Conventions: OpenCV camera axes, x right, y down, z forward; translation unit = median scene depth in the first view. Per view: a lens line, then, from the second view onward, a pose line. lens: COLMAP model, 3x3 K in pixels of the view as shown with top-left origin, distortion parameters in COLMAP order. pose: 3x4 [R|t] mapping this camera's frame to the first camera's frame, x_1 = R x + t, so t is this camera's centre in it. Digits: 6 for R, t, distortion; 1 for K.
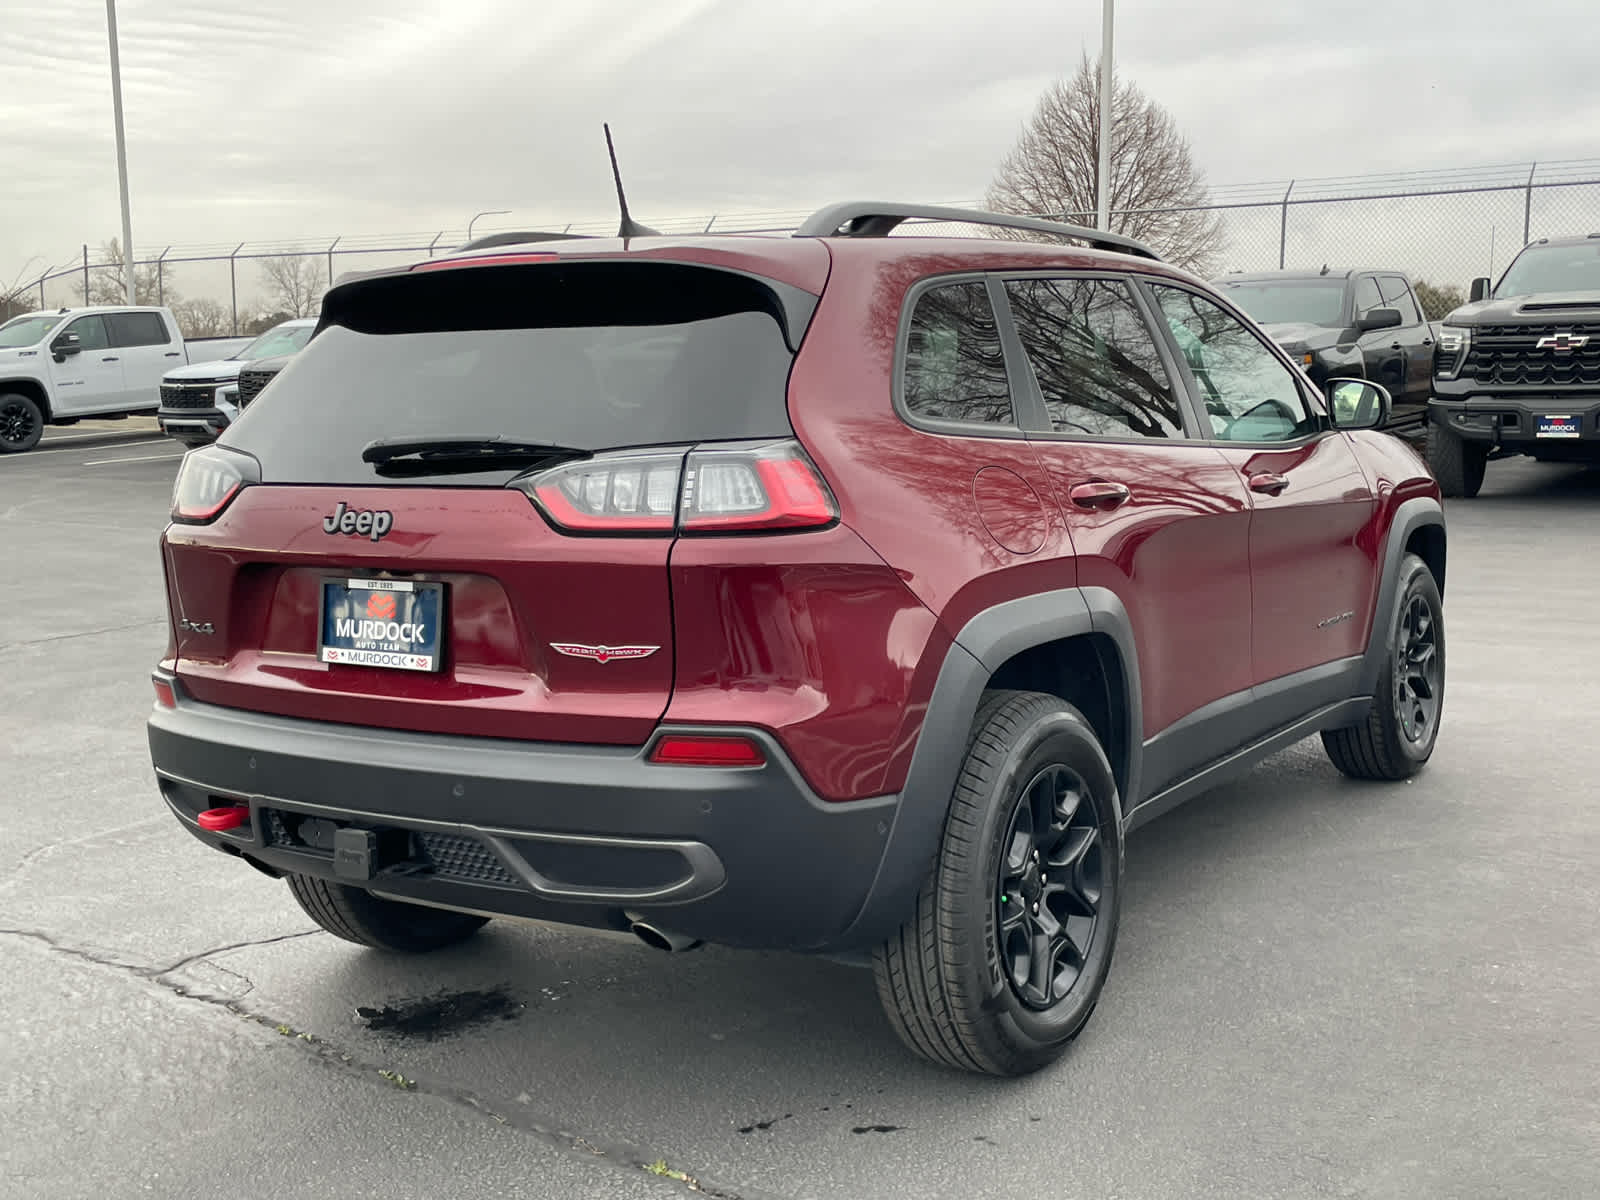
lens RADIAL K [[1756.2, 0, 828.3], [0, 1756.2, 595.3], [0, 0, 1]] dist [0.131267, -0.245795]
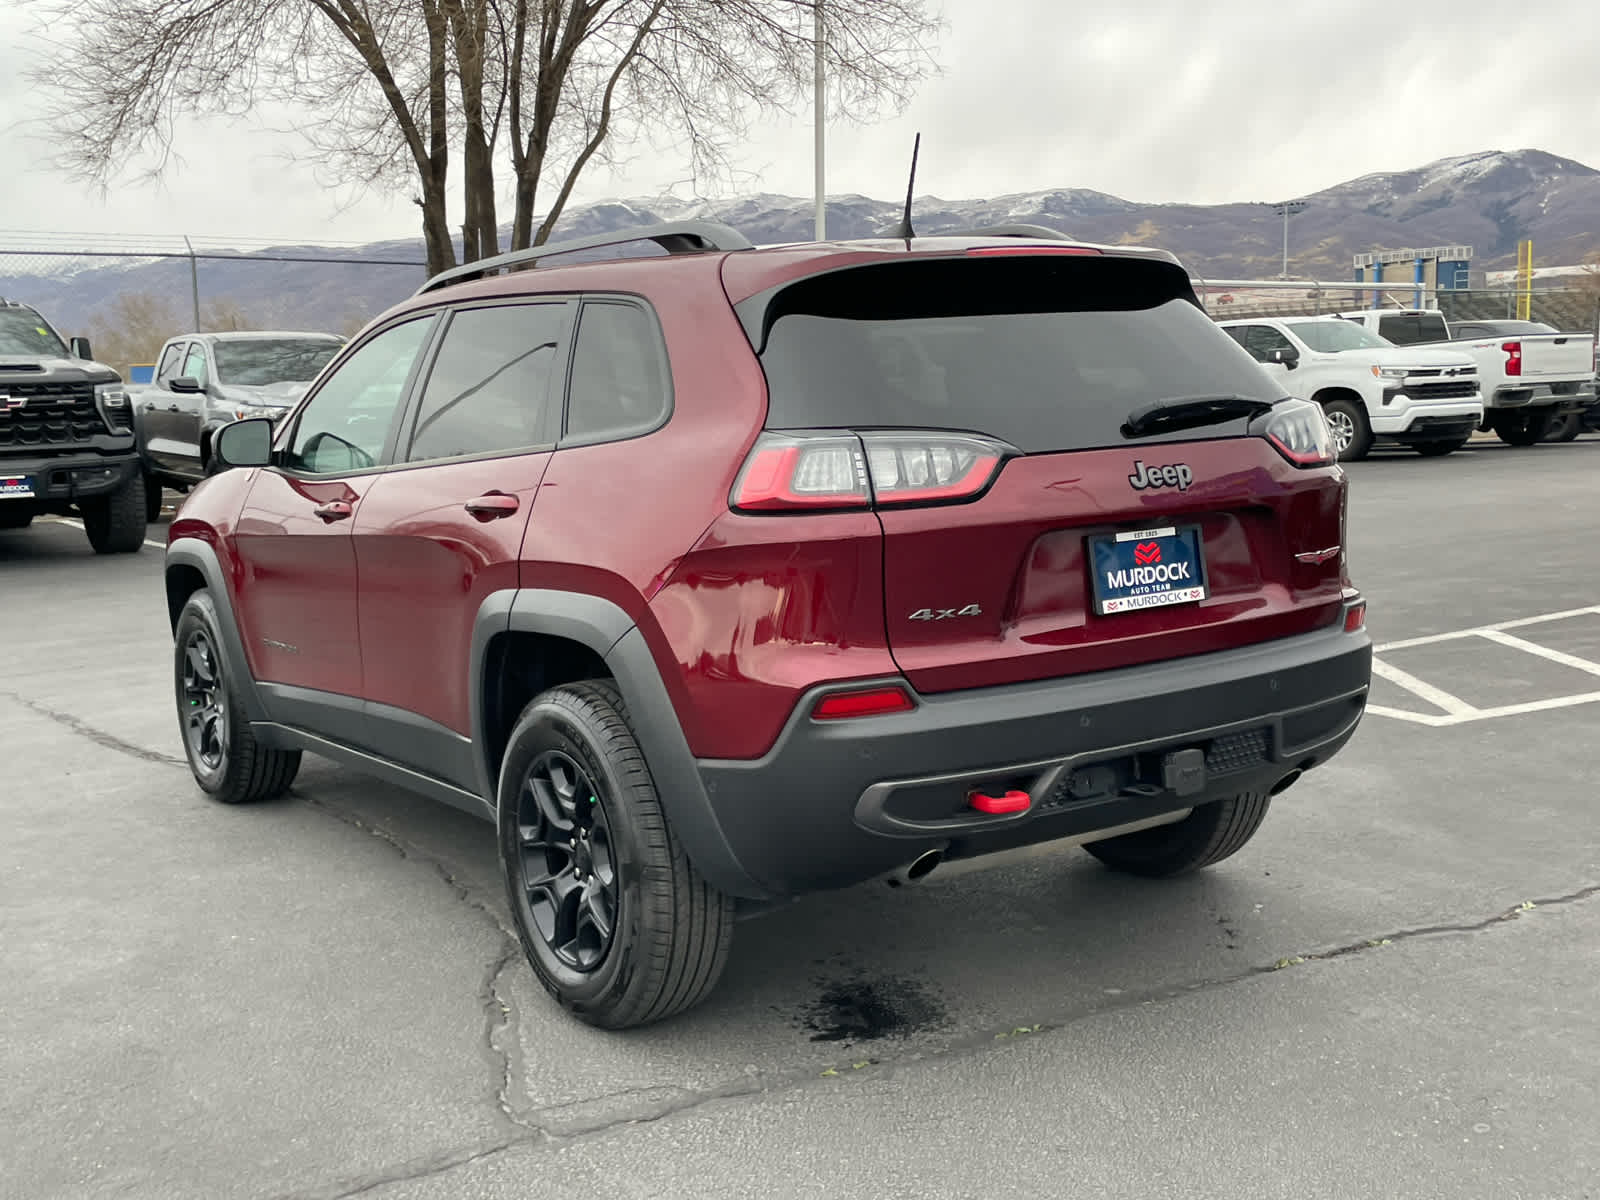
lens RADIAL K [[1751.0, 0, 831.8], [0, 1751.0, 597.8], [0, 0, 1]] dist [0.137400, -0.277820]
pose [[0.387829, -0.101335, 0.916144, -1.336044], [0.147317, 0.987976, 0.046917, -0.046931], [-0.909883, 0.116768, 0.398094, 0.735495]]
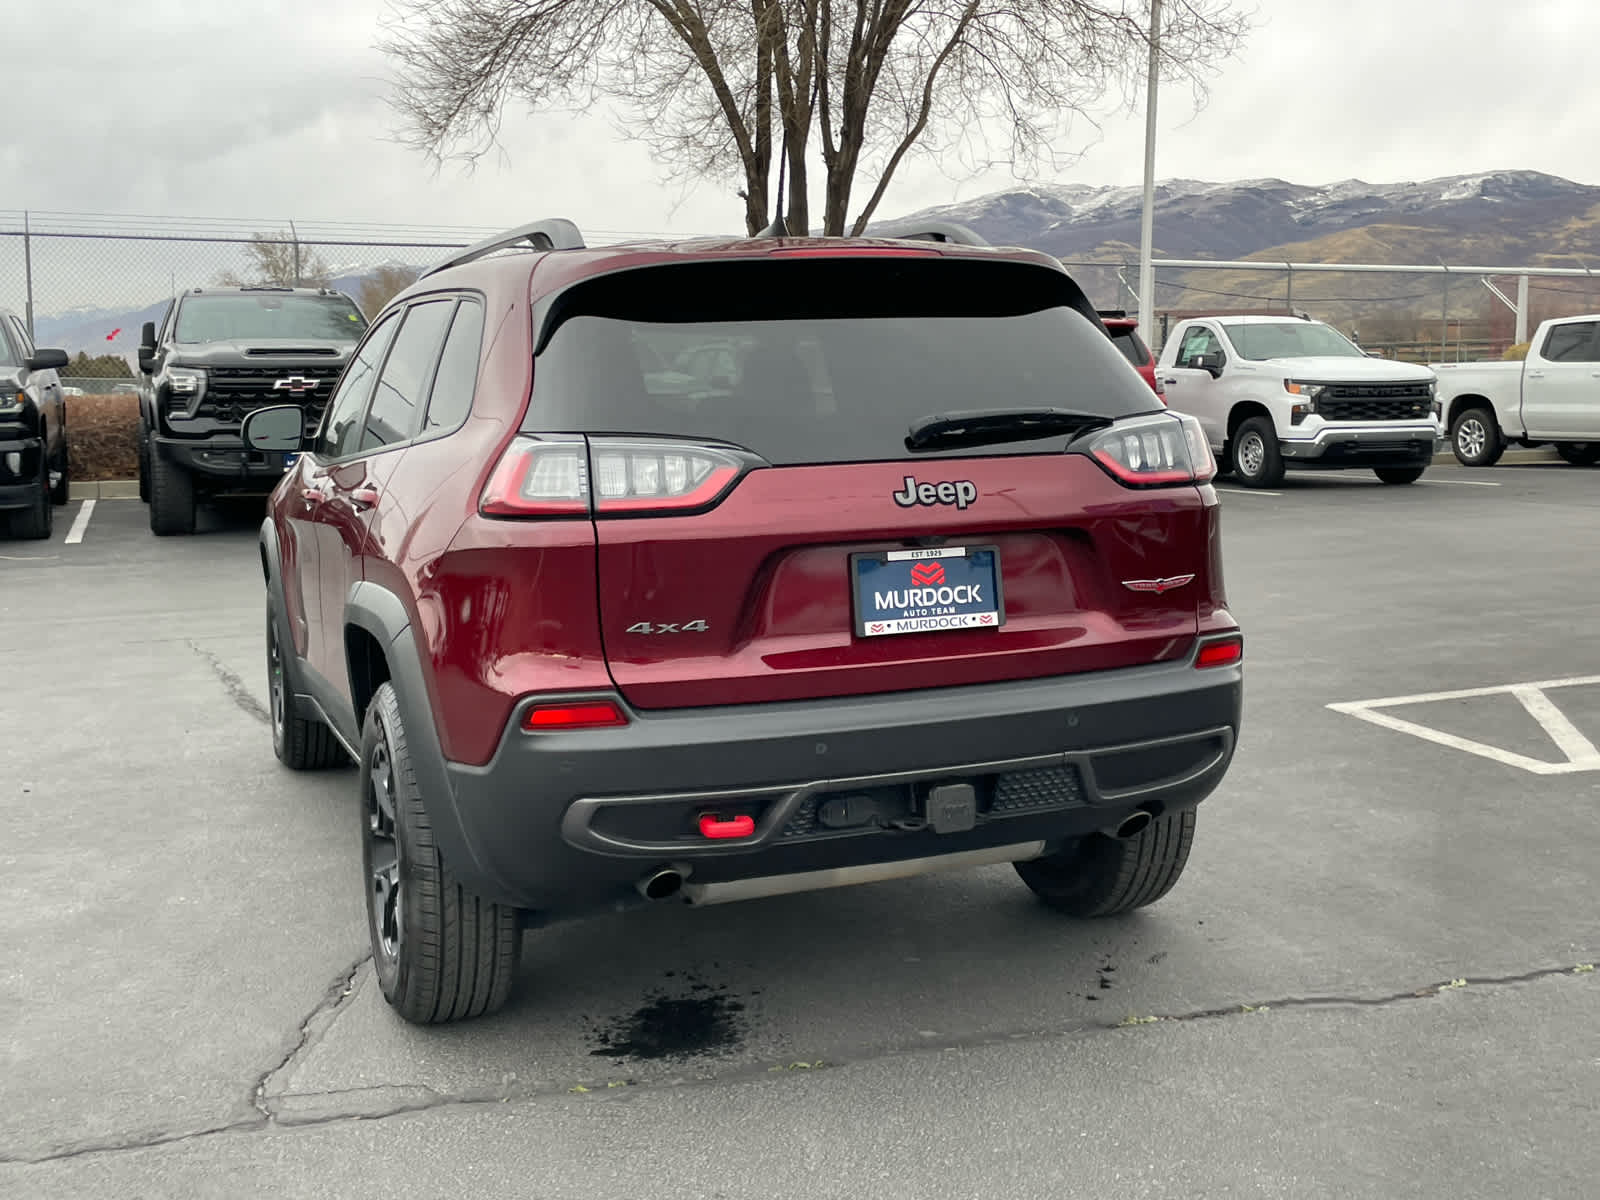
lens RADIAL K [[1756.2, 0, 828.3], [0, 1756.2, 595.3], [0, 0, 1]] dist [0.131267, -0.245795]
pose [[0.582653, -0.083113, 0.808460, -1.123946], [0.109949, 0.993673, 0.022914, -0.011581], [-0.805250, 0.075539, 0.588105, 0.428700]]
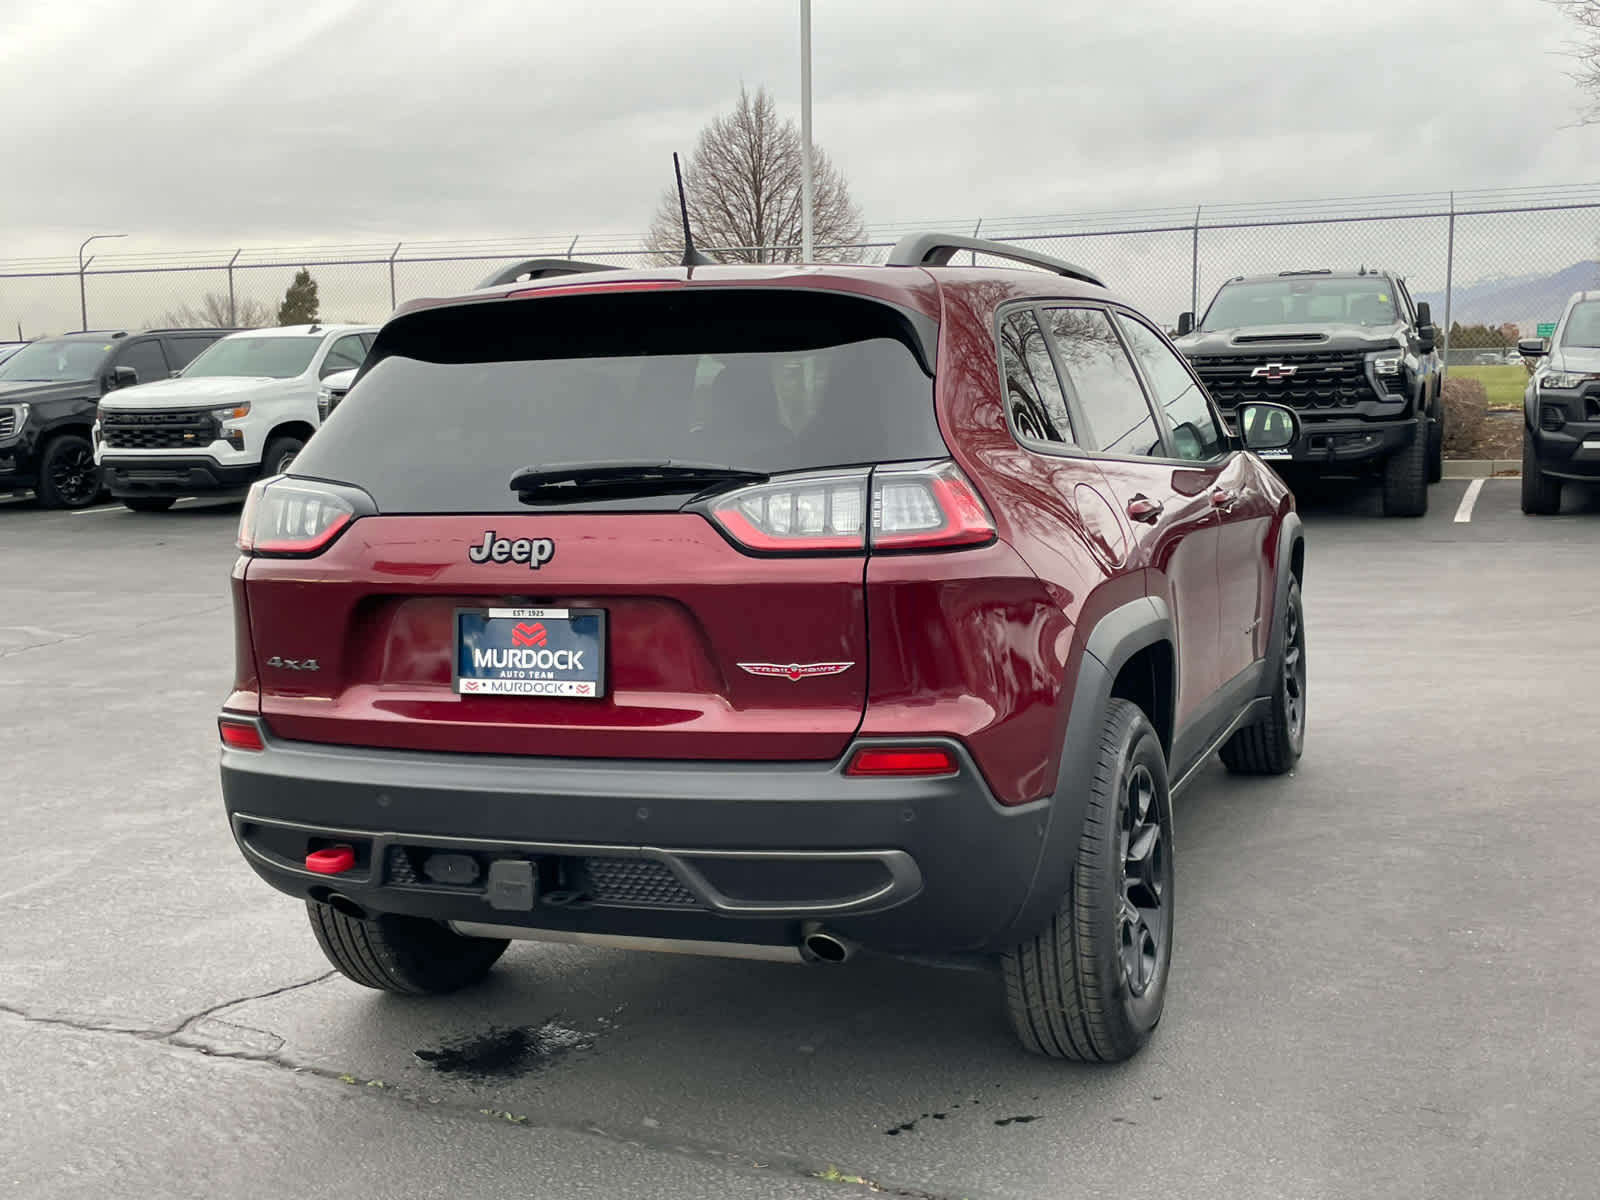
lens RADIAL K [[1753.9, 0, 827.2], [0, 1753.9, 615.2], [0, 0, 1]] dist [0.135892, -0.246805]
pose [[0.979870, -0.031101, 0.197199, -0.280793], [0.032411, 0.999469, -0.003420, 0.004054], [-0.196988, 0.009743, 0.980358, -0.002819]]
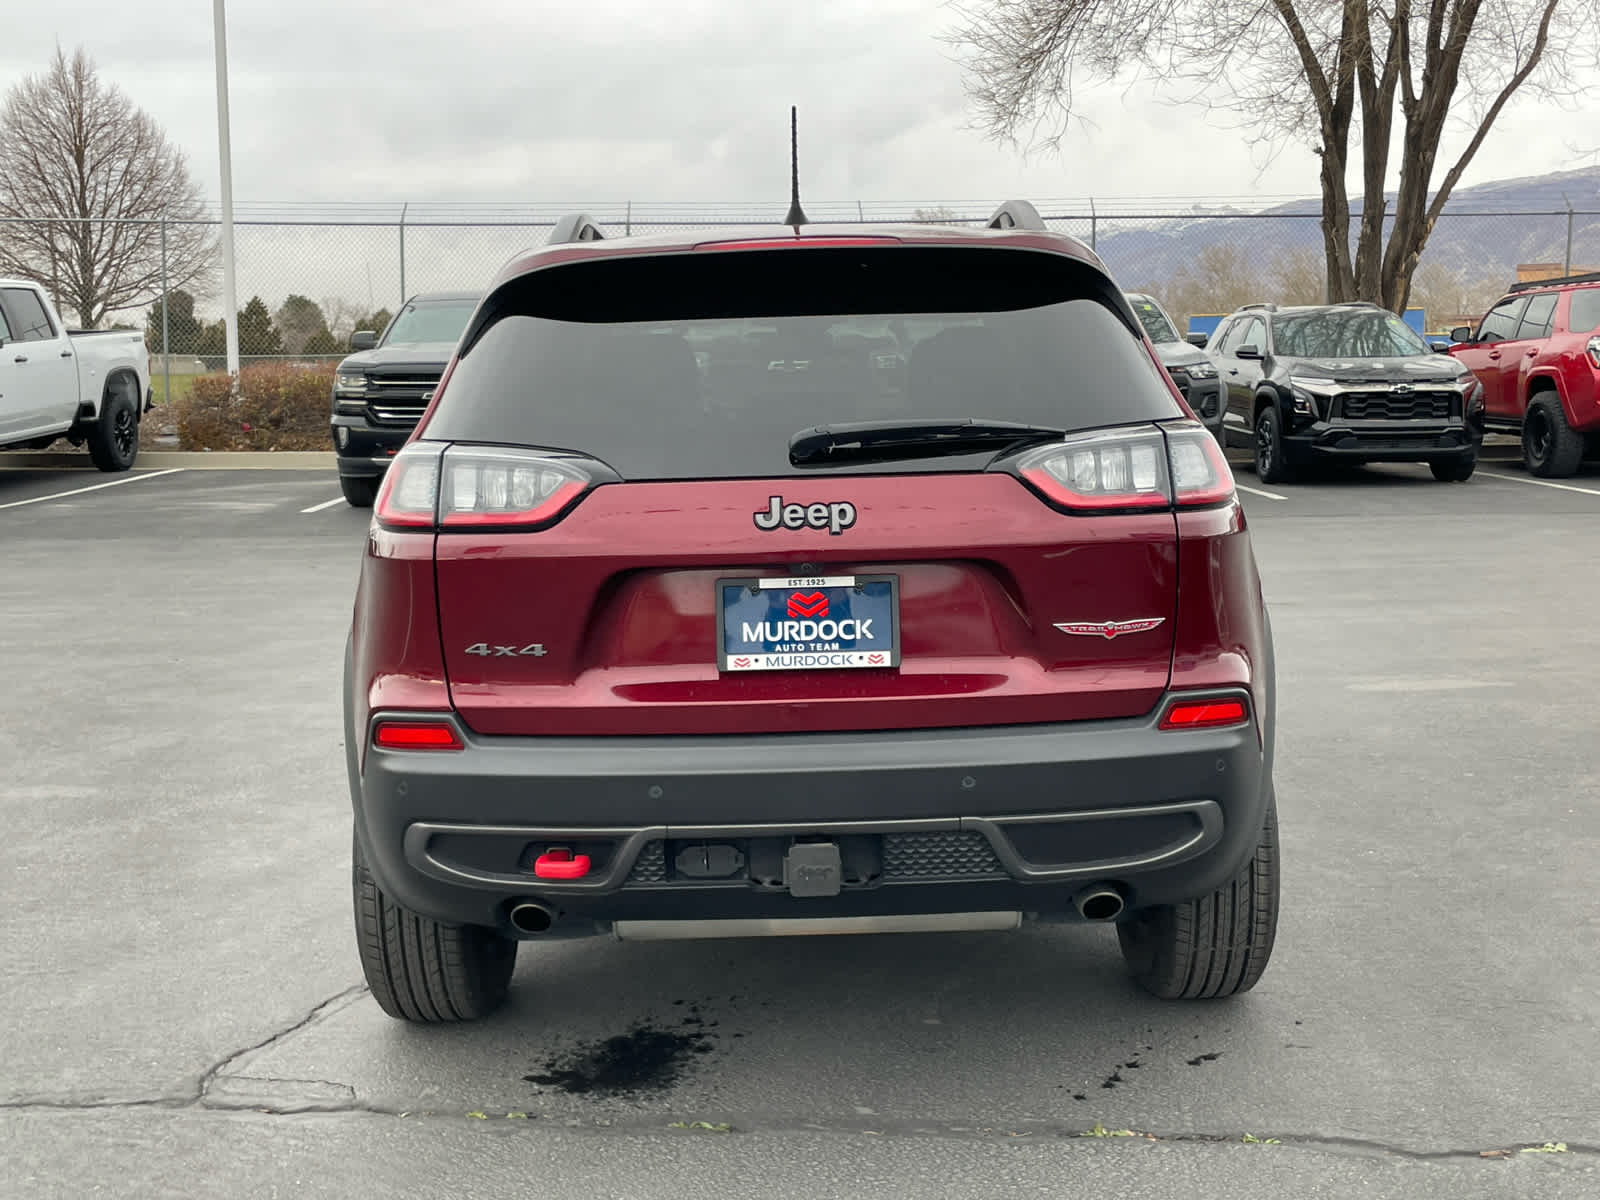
lens RADIAL K [[1756.8, 0, 804.5], [0, 1756.8, 595.4], [0, 0, 1]] dist [0.120664, -0.207496]
pose [[0.841320, -0.062352, 0.536930, -0.748790], [0.069476, 0.997559, 0.006982, -0.005447], [-0.536055, 0.031430, 0.843598, 0.209852]]
